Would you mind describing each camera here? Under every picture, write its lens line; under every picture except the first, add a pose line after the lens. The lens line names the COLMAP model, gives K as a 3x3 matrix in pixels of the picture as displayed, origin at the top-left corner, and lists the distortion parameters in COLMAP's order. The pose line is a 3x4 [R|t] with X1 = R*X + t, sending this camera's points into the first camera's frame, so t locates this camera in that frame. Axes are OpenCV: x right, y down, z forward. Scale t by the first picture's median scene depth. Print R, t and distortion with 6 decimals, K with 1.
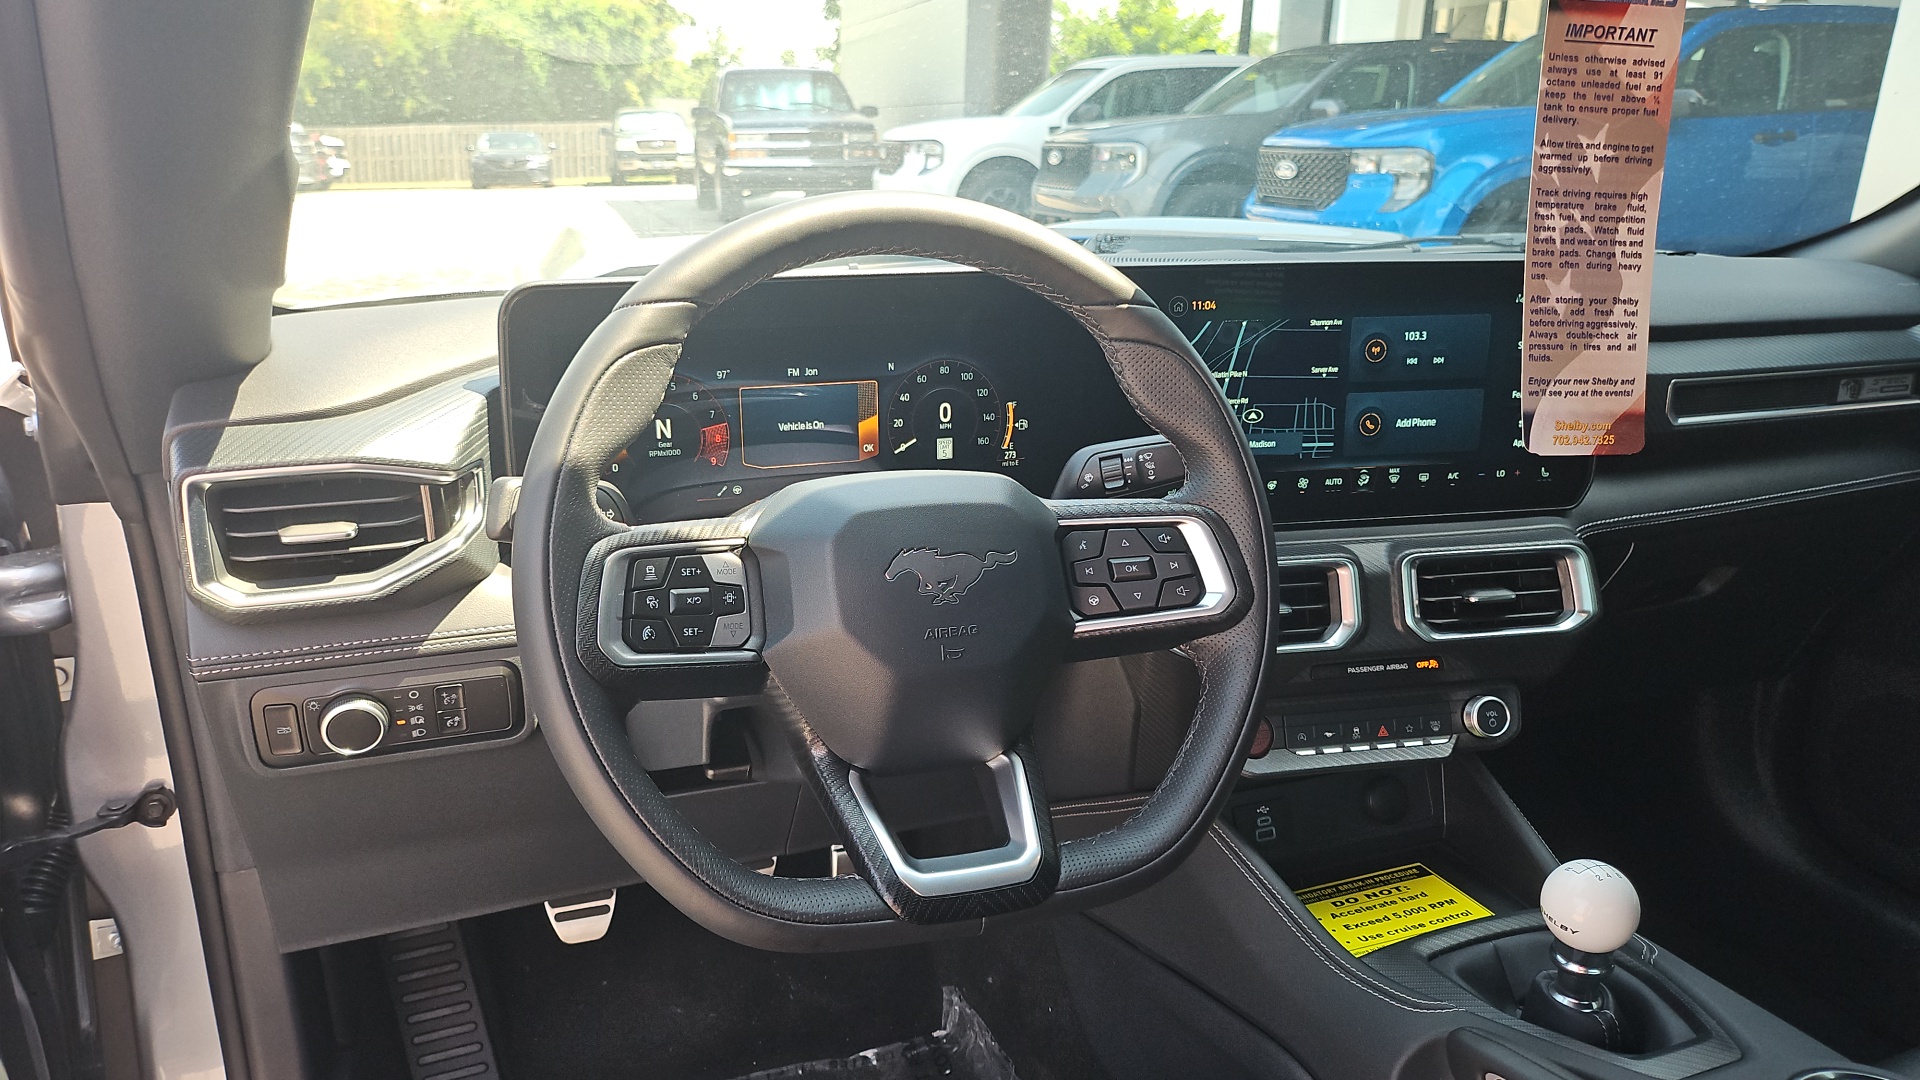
lens RADIAL K [[1378.3, 0, 960.0], [0, 1378.3, 540.0], [0, 0, 1]] dist [0.053668, -0.103542]
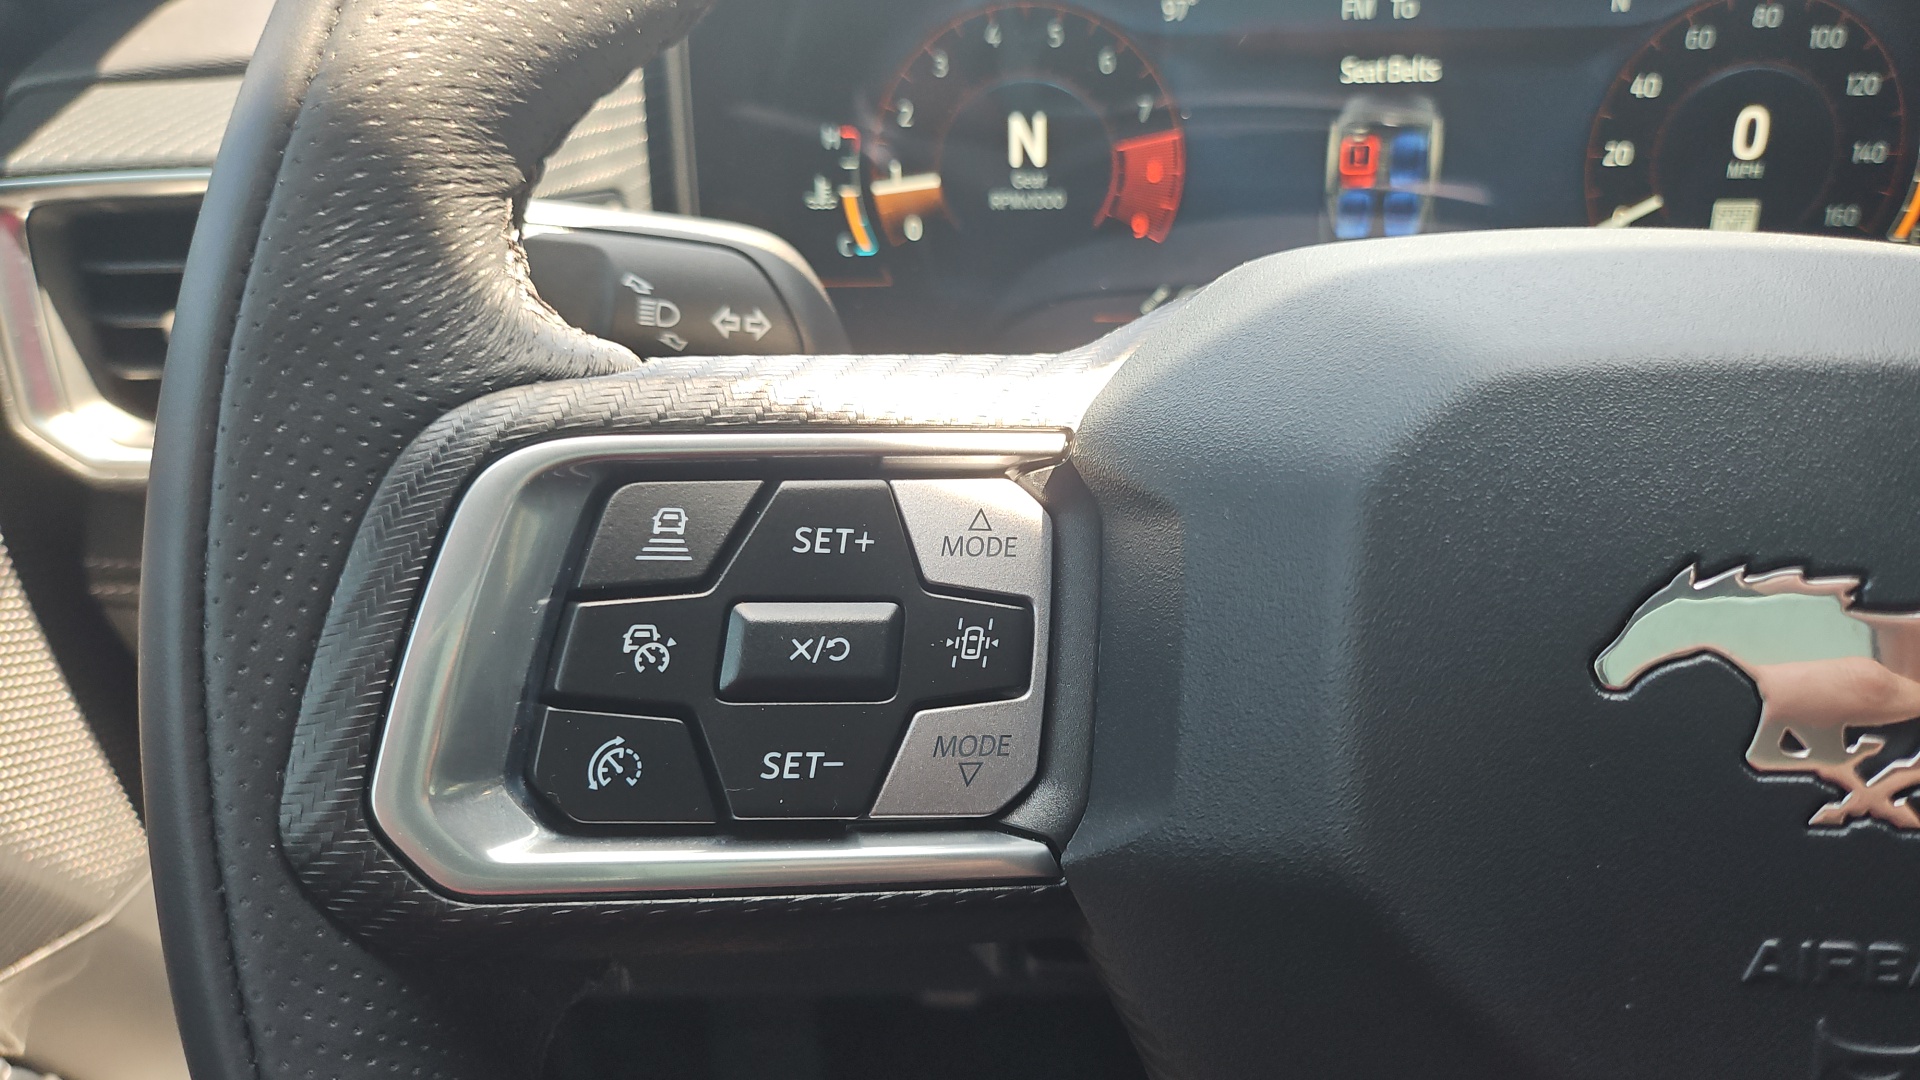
lens RADIAL K [[1378.3, 0, 960.0], [0, 1378.3, 540.0], [0, 0, 1]] dist [0.053668, -0.103542]
pose [[0.911092, 0.129950, -0.391183, -0.062255], [-0.086011, 0.988050, 0.127902, -0.014405], [0.403130, -0.082884, 0.911382, 0.742160]]
